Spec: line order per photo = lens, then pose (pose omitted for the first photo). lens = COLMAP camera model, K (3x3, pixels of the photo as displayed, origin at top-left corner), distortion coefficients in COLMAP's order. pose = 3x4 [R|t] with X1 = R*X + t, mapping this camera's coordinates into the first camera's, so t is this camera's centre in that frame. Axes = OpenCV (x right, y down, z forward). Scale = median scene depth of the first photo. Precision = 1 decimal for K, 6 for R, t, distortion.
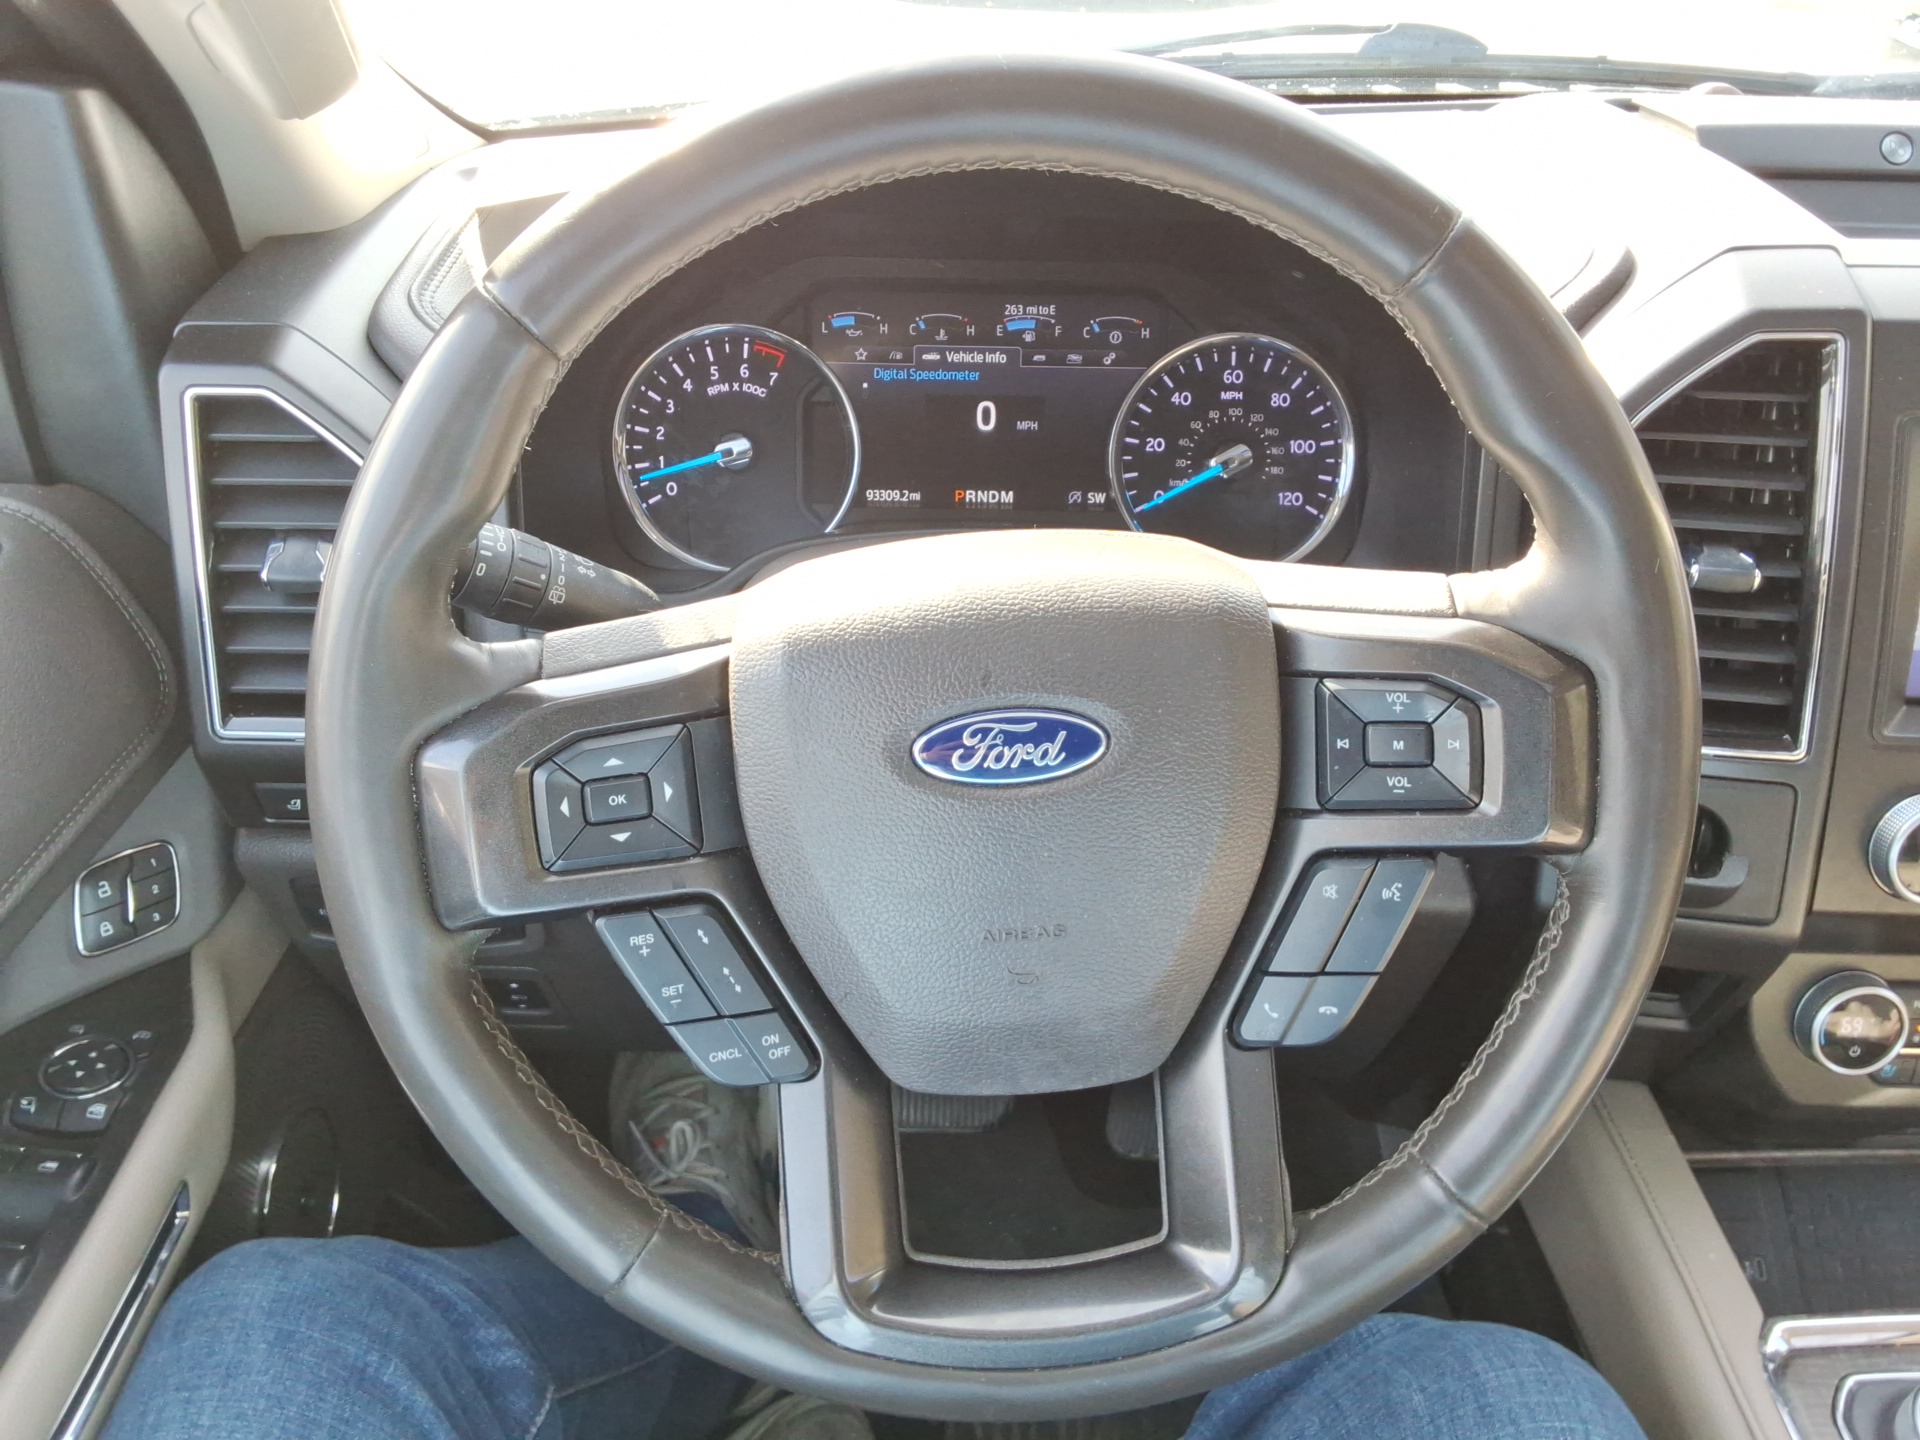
lens RADIAL K [[1528.8, 0, 966.3], [0, 1528.8, 728.5], [0, 0, 1]] dist [0.072487, -0.090875]
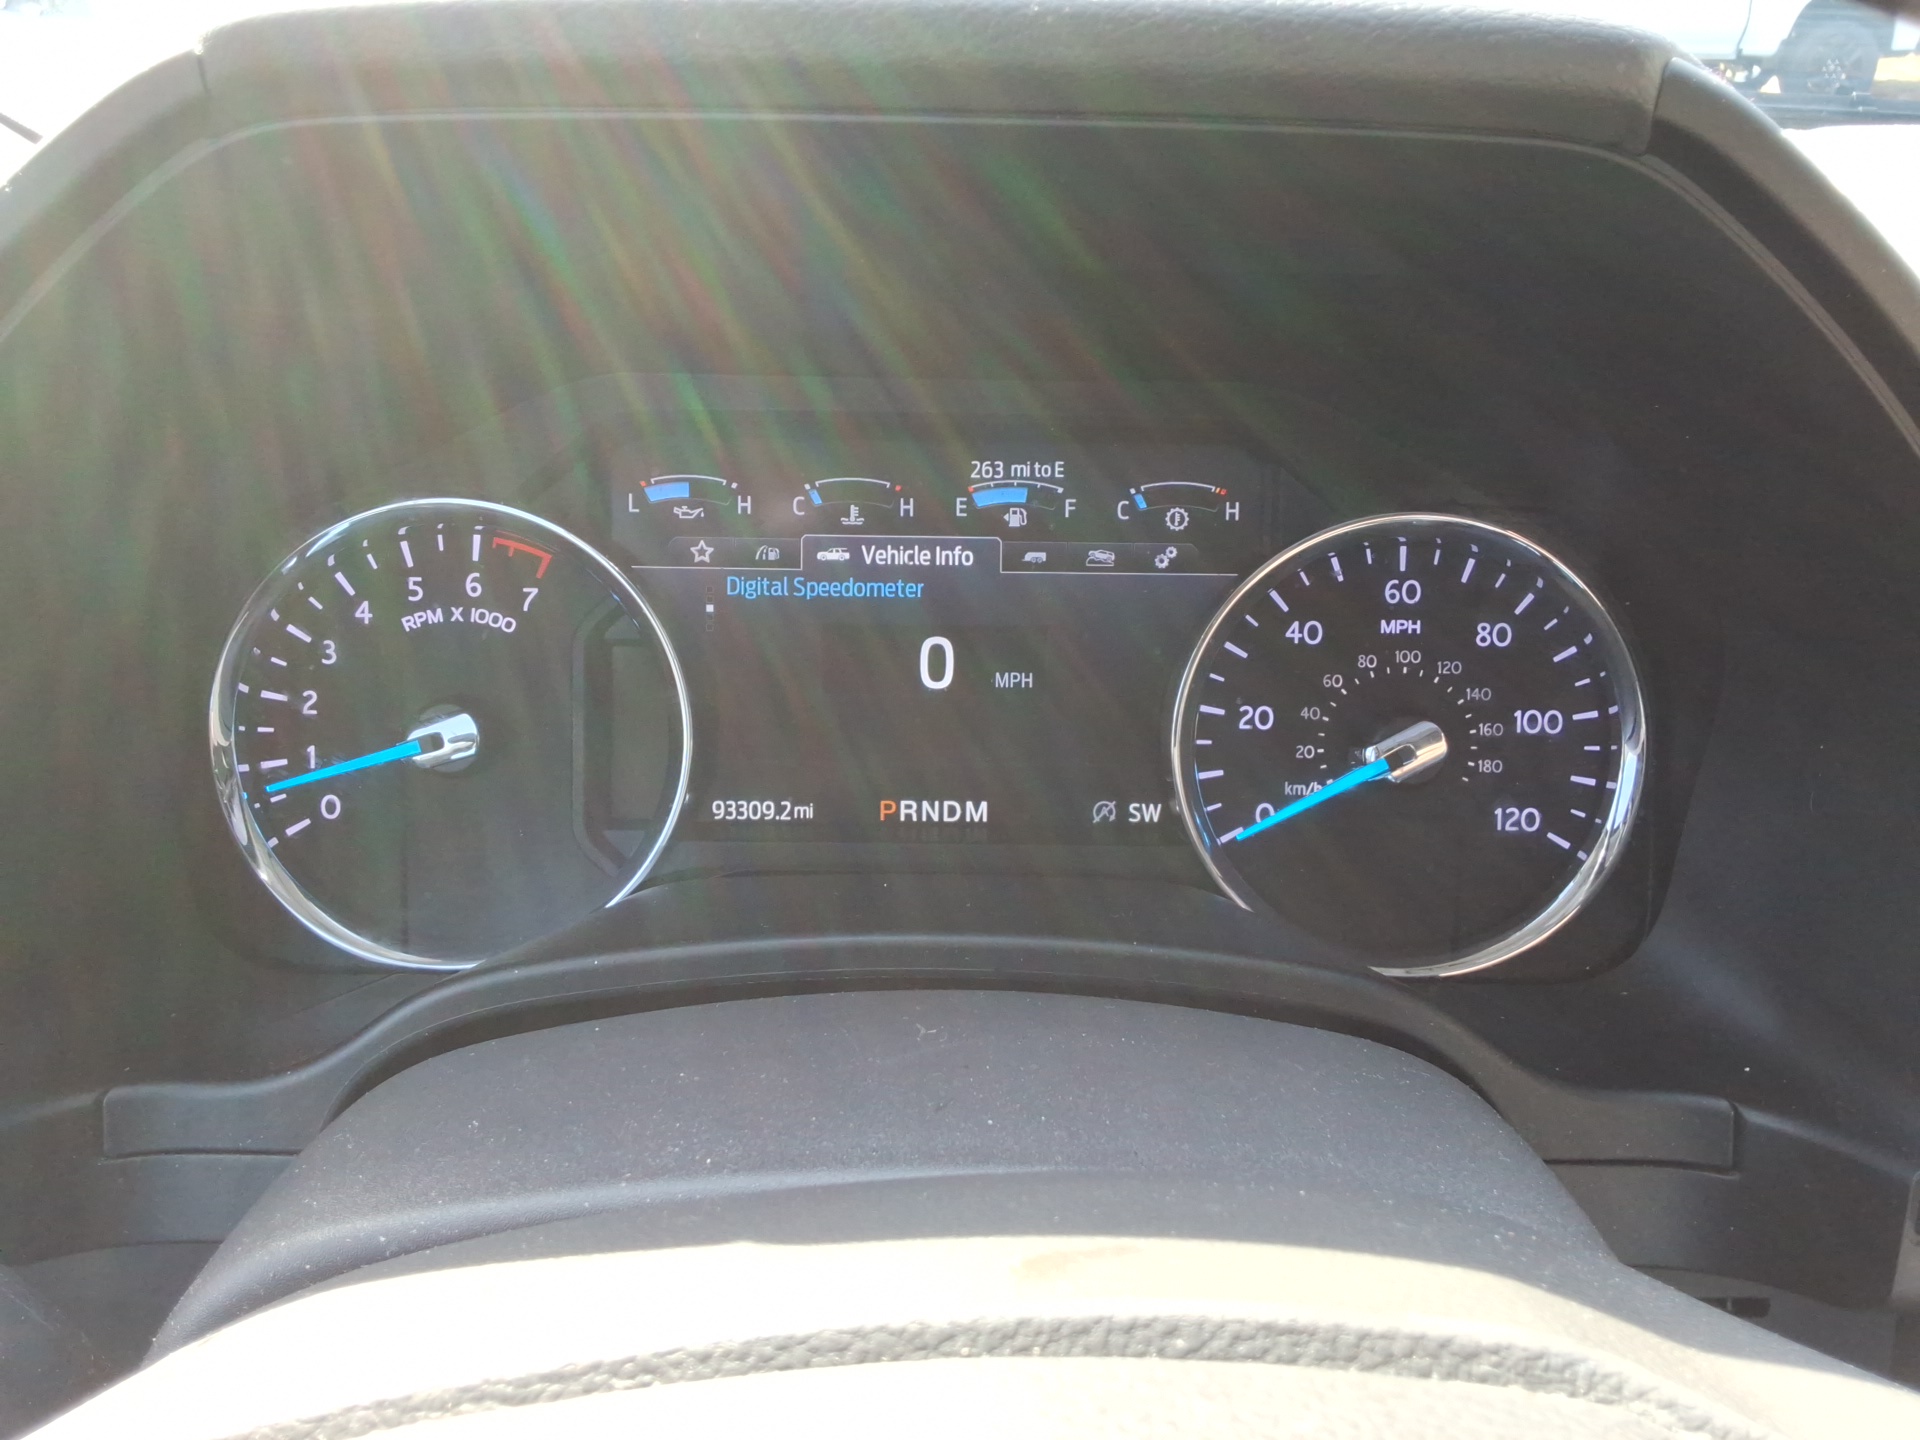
lens RADIAL K [[1528.8, 0, 956.8], [0, 1528.8, 715.9], [0, 0, 1]] dist [0.072487, -0.090875]
pose [[0.999990, -0.003054, -0.003343, 0.021933], [0.002716, 0.995294, -0.096863, -0.135147], [0.003623, 0.096853, 0.995292, 0.475711]]
